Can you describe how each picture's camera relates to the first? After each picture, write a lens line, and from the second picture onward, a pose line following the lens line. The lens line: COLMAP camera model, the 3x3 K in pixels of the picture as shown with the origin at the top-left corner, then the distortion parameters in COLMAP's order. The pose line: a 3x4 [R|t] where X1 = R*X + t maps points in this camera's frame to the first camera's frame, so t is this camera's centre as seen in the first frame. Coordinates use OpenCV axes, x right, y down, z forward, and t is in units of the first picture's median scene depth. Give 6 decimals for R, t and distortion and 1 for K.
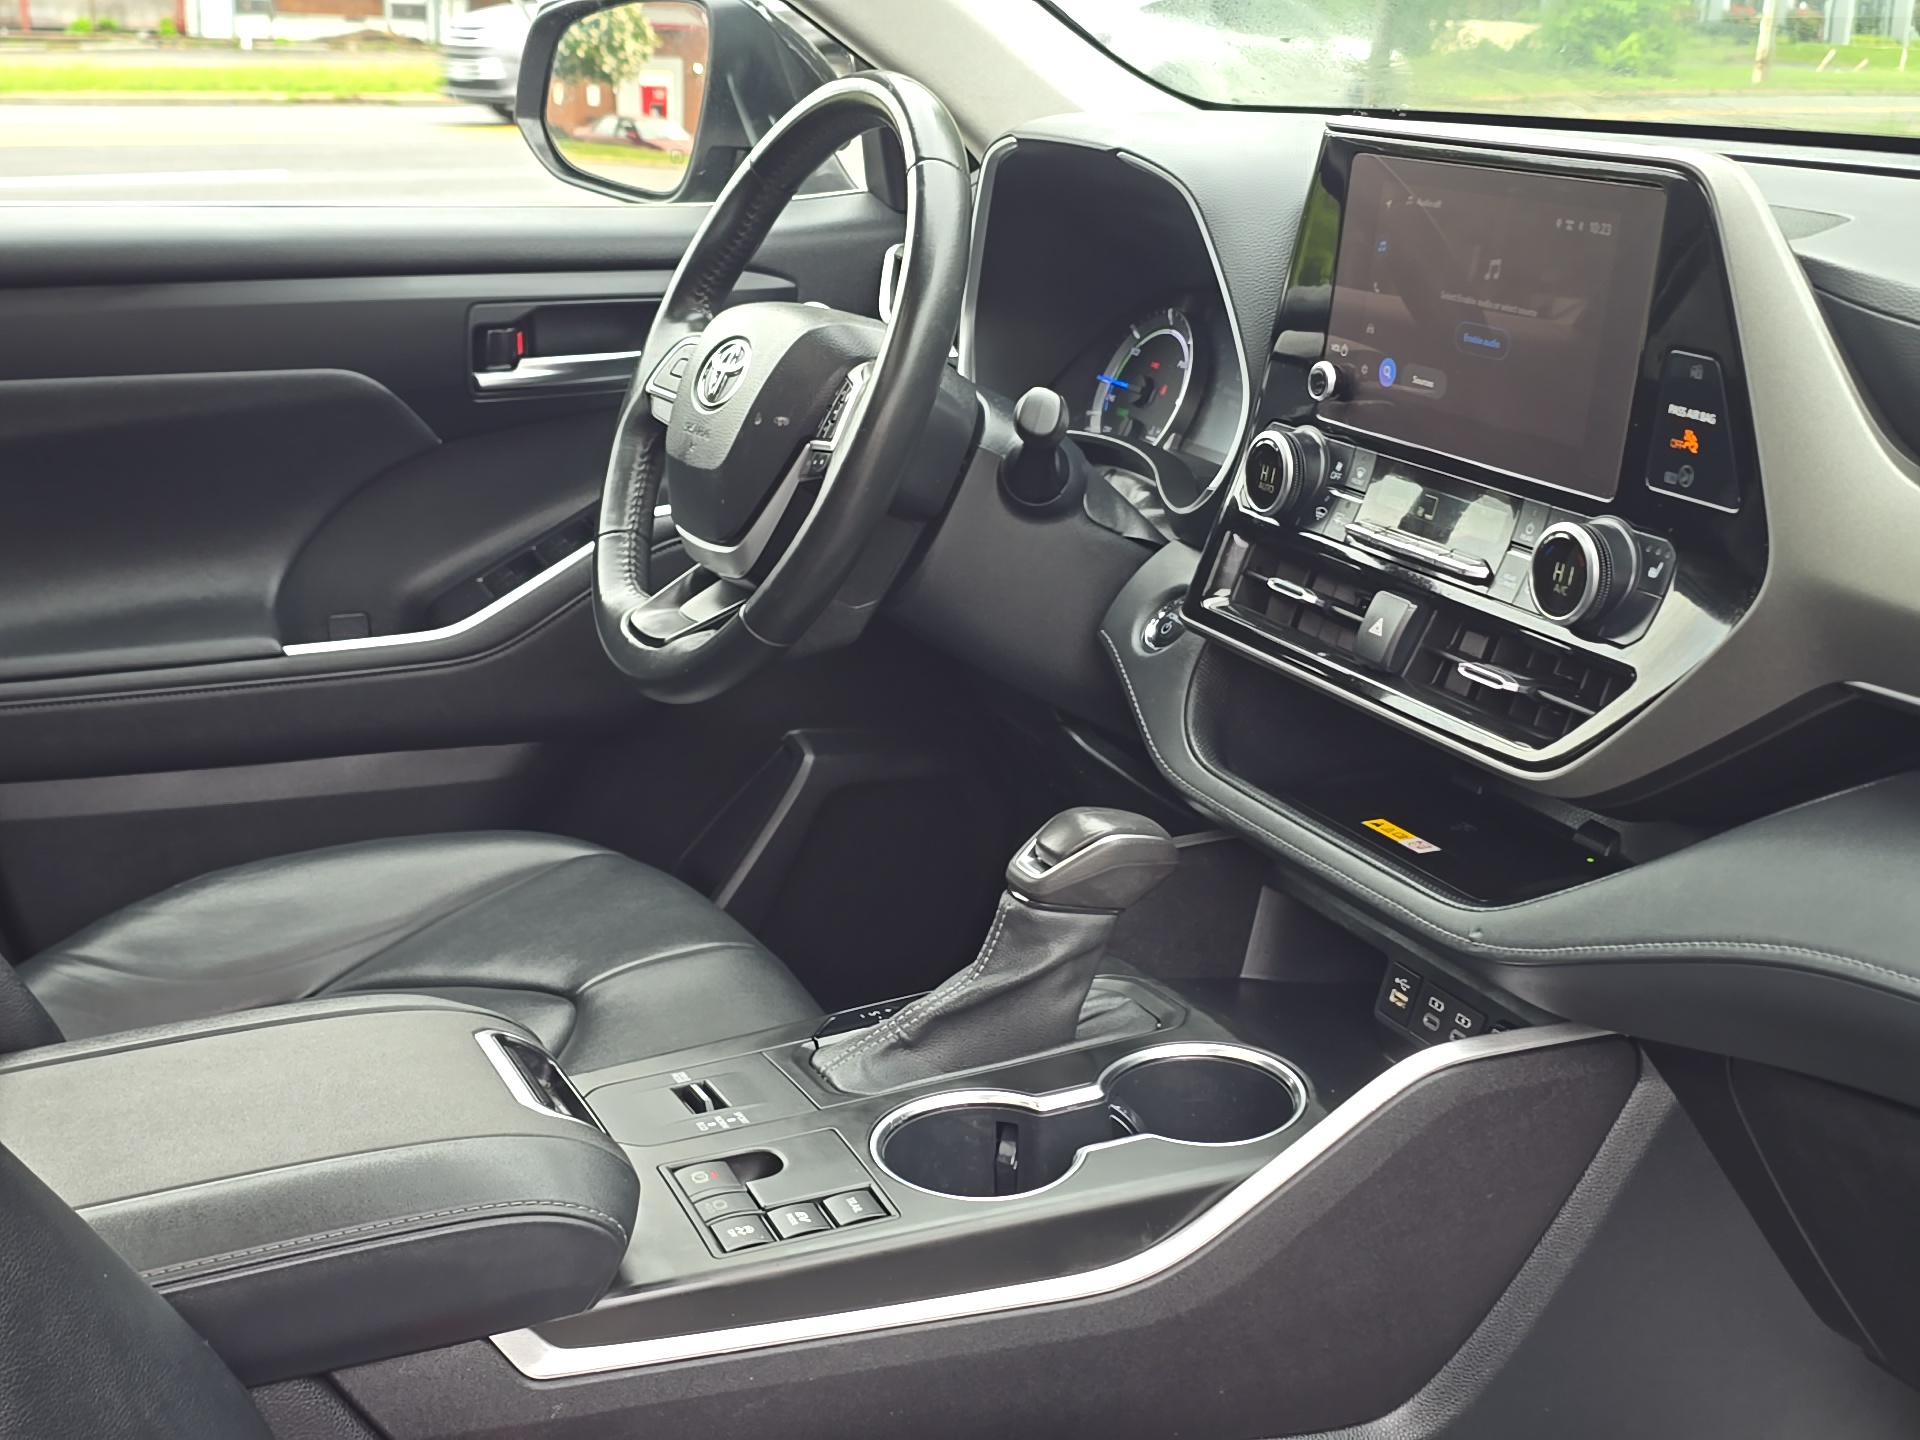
lens RADIAL K [[2416.2, 0, 963.4], [0, 2416.2, 711.8], [0, 0, 1]] dist [0.200253, -0.708150]
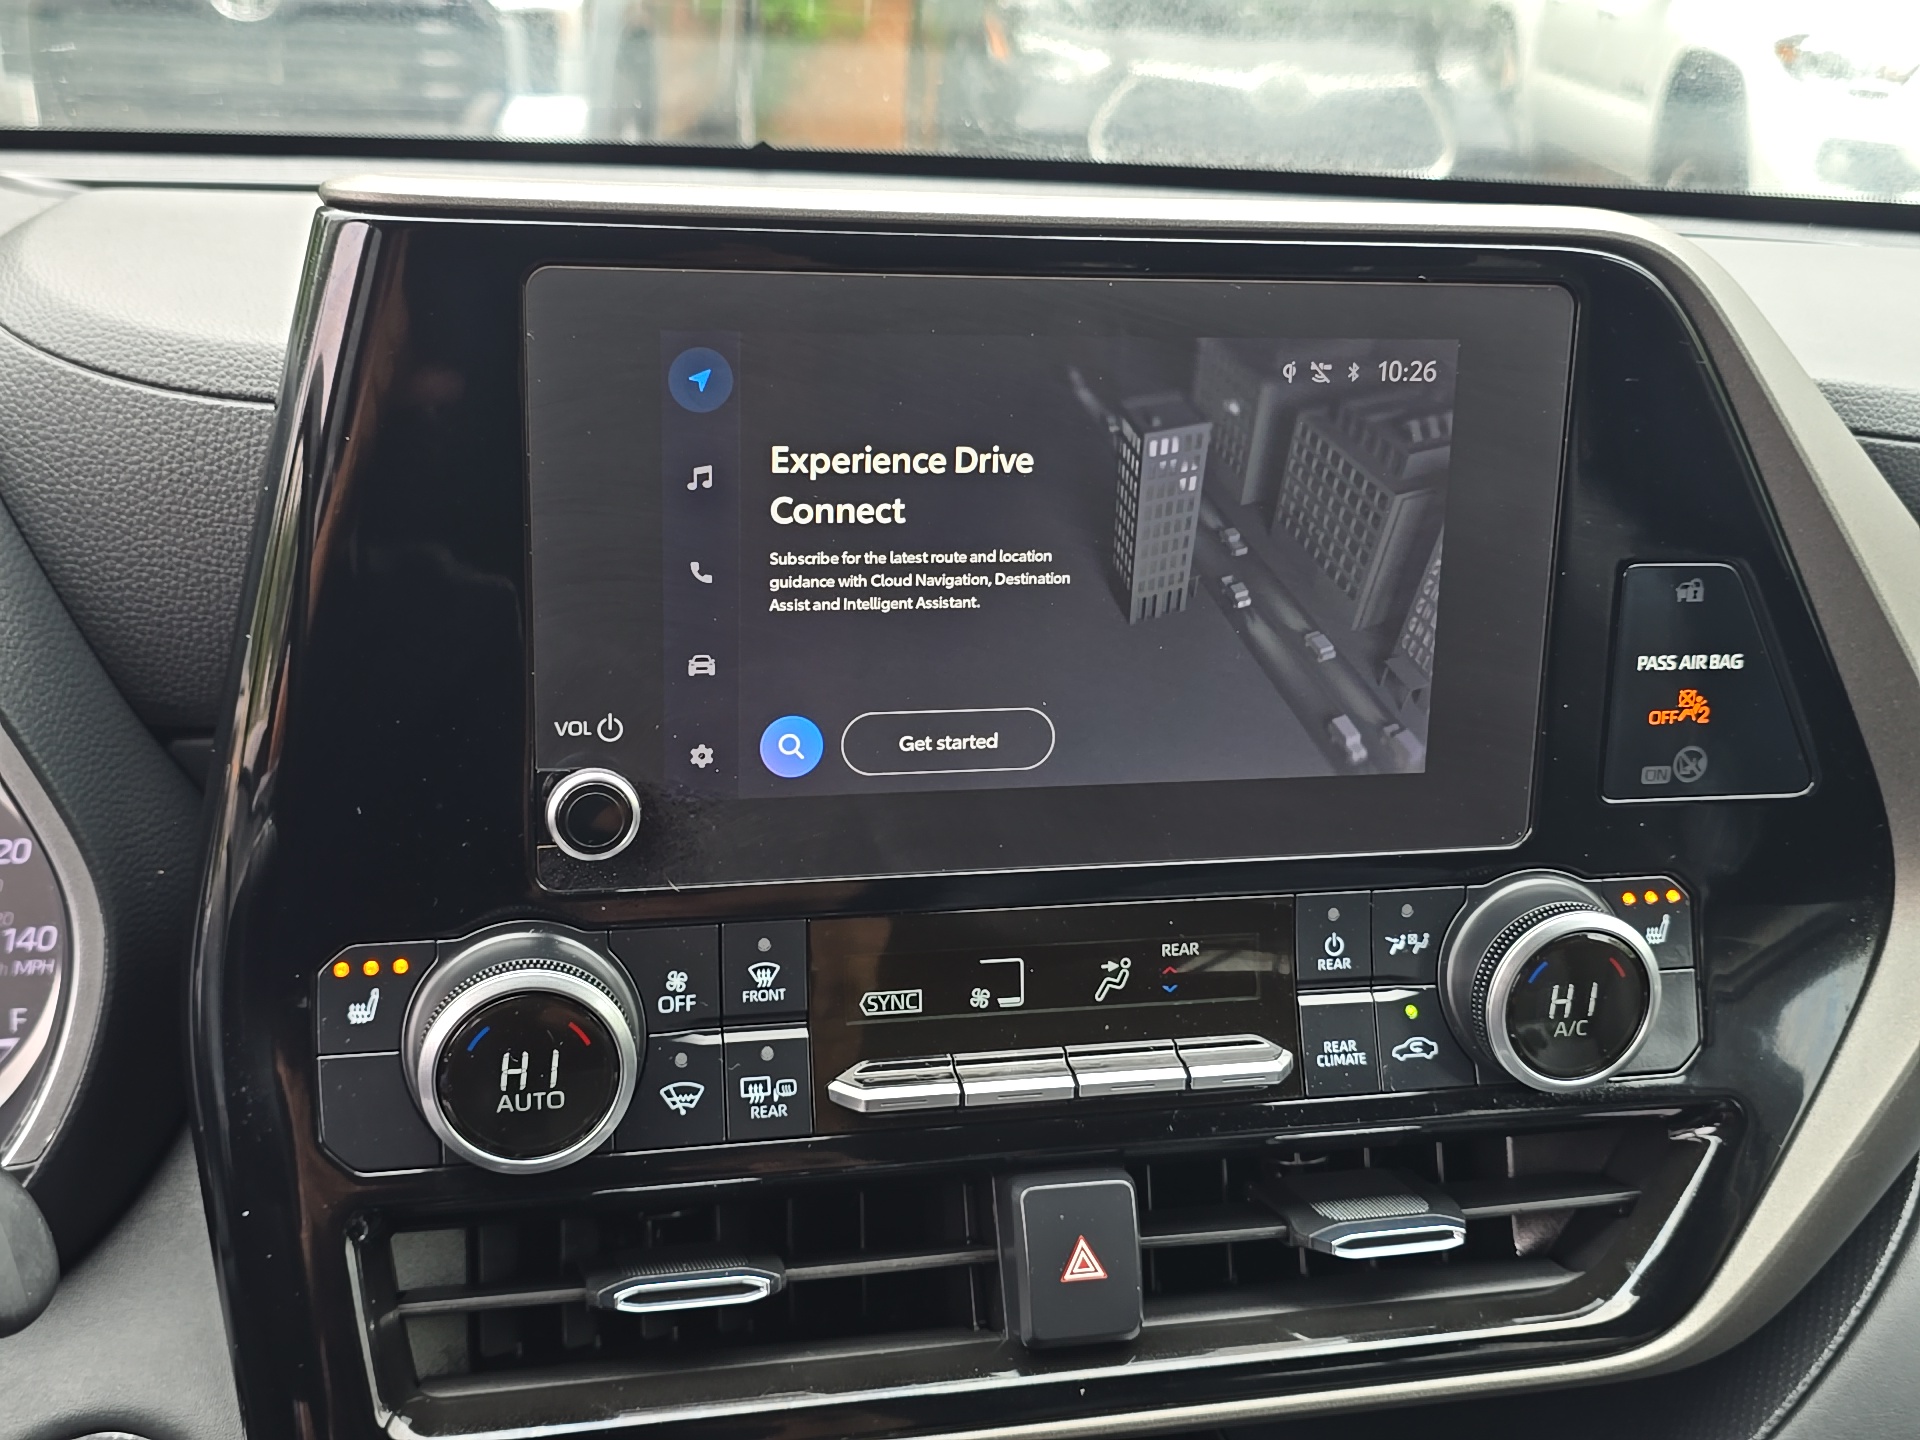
lens RADIAL K [[2147.5, 0, 963.2], [0, 2147.5, 690.9], [0, 0, 1]] dist [0.098848, -0.193116]
pose [[0.192102, -0.304183, 0.933043, -0.199158], [0.237630, 0.936876, 0.256507, -0.265449], [-0.952170, 0.172443, 0.252259, 0.955820]]
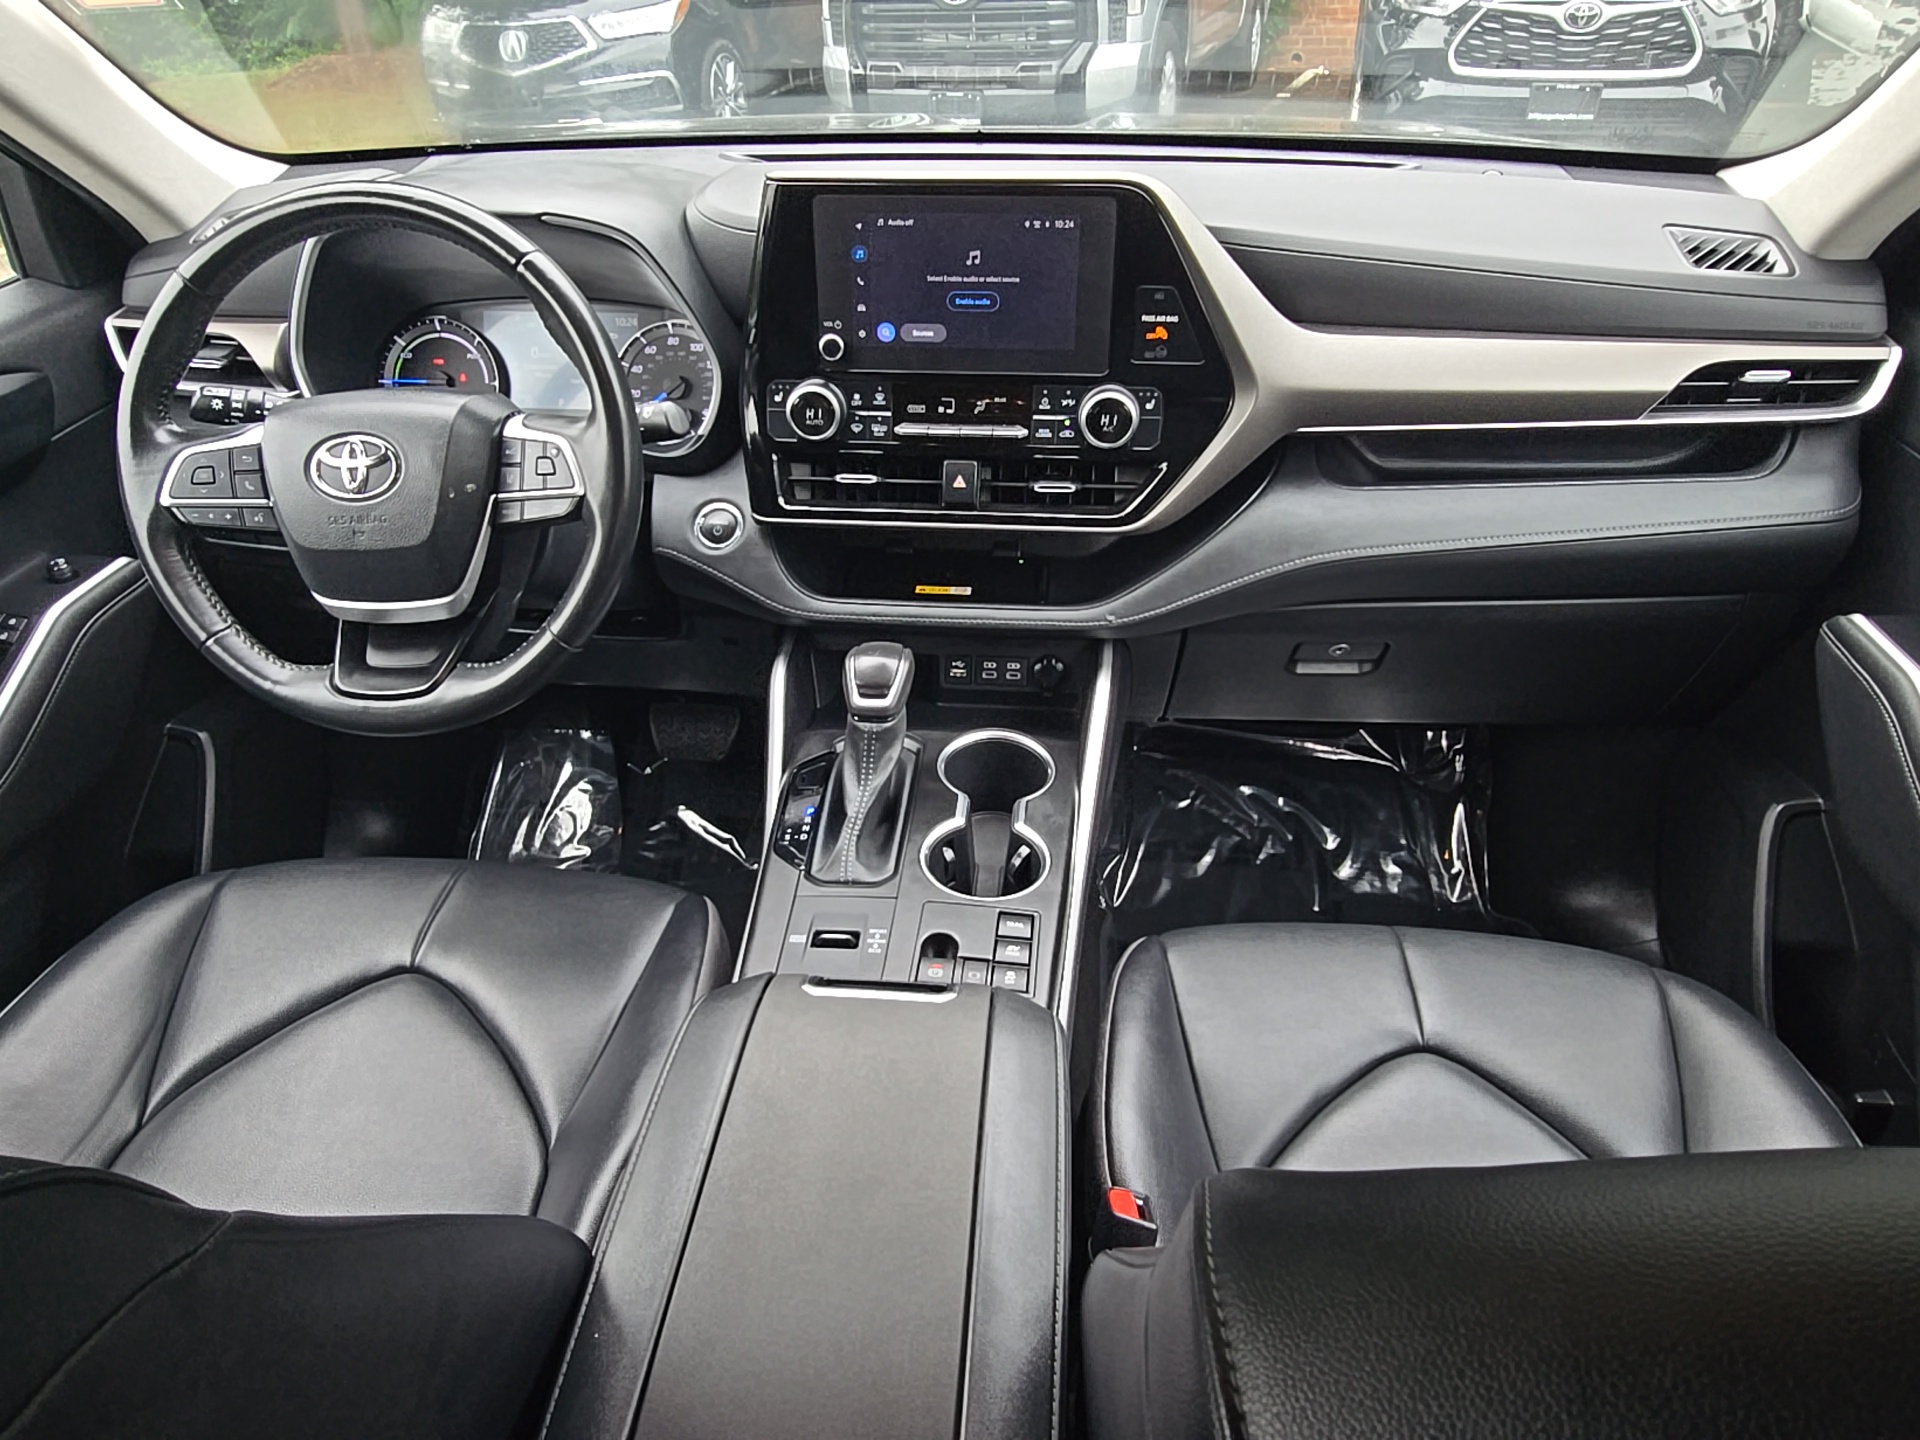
lens RADIAL K [[1251.9, 0, 950.8], [0, 1251.9, 723.9], [0, 0, 1]] dist [-0.001893, 0.000975]
pose [[0.500316, -0.475072, 0.723872, -0.587953], [0.263616, 0.879919, 0.395283, -0.250903], [-0.824737, -0.006942, 0.565474, 0.537153]]
